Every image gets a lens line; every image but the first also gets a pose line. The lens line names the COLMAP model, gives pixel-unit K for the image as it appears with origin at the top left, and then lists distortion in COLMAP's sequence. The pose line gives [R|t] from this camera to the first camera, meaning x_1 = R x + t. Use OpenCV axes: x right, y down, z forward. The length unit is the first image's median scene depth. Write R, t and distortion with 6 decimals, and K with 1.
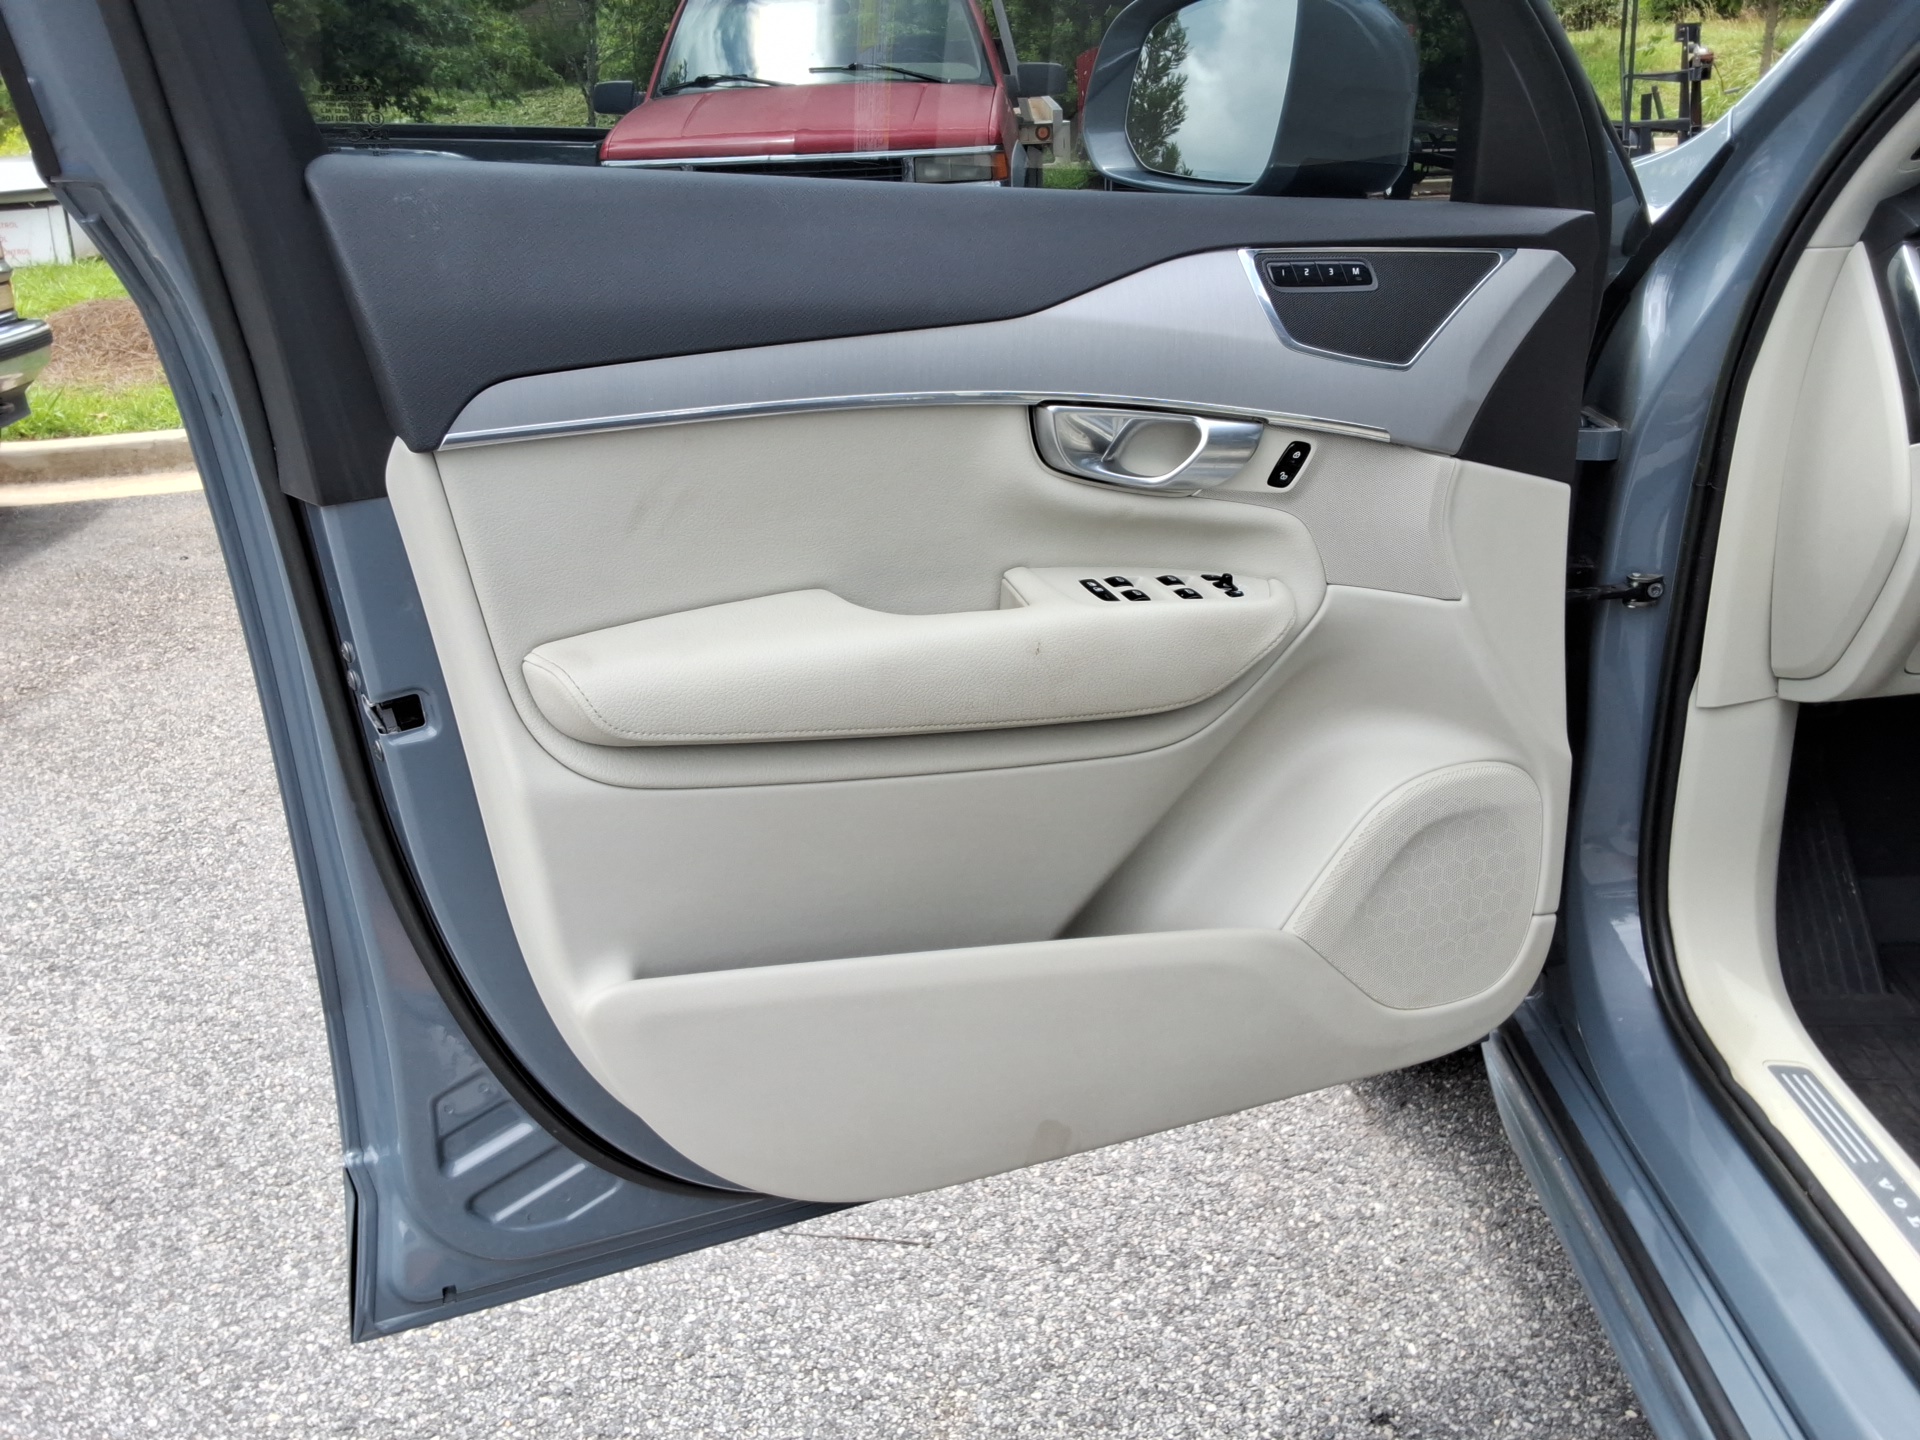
lens RADIAL K [[1547.3, 0, 977.8], [0, 1547.3, 709.8], [0, 0, 1]] dist [0.112490, -0.178748]
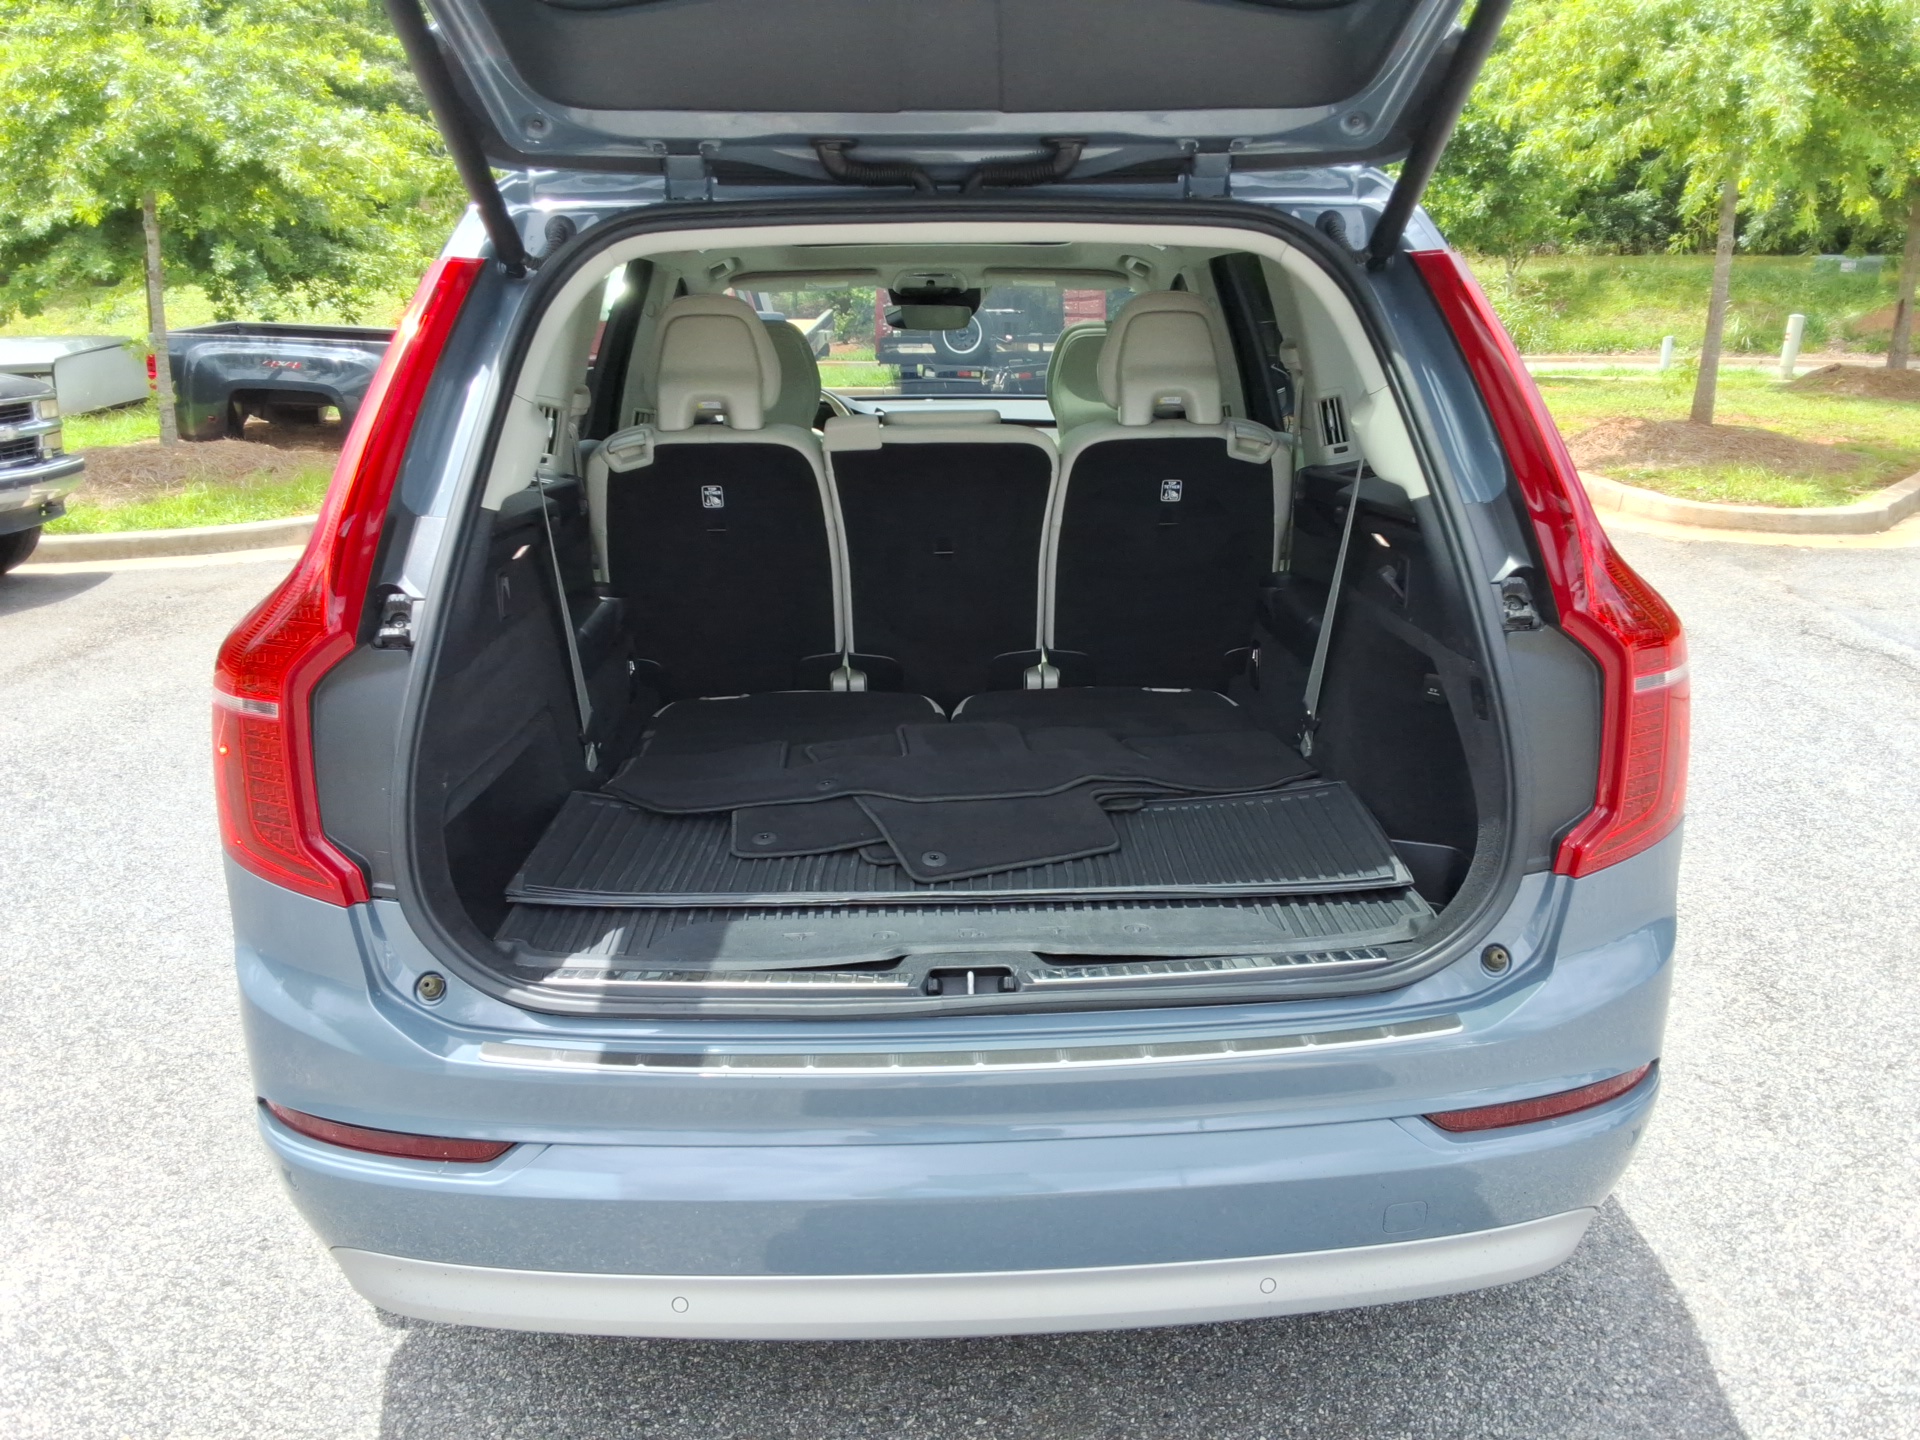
lens RADIAL K [[1545.6, 0, 978.7], [0, 1545.6, 708.8], [0, 0, 1]] dist [0.103712, -0.161325]
pose [[0.998344, 0.019763, 0.054030, 0.149438], [-0.013619, 0.993637, -0.111806, 0.113568], [-0.055896, 0.110885, 0.992260, -0.391176]]
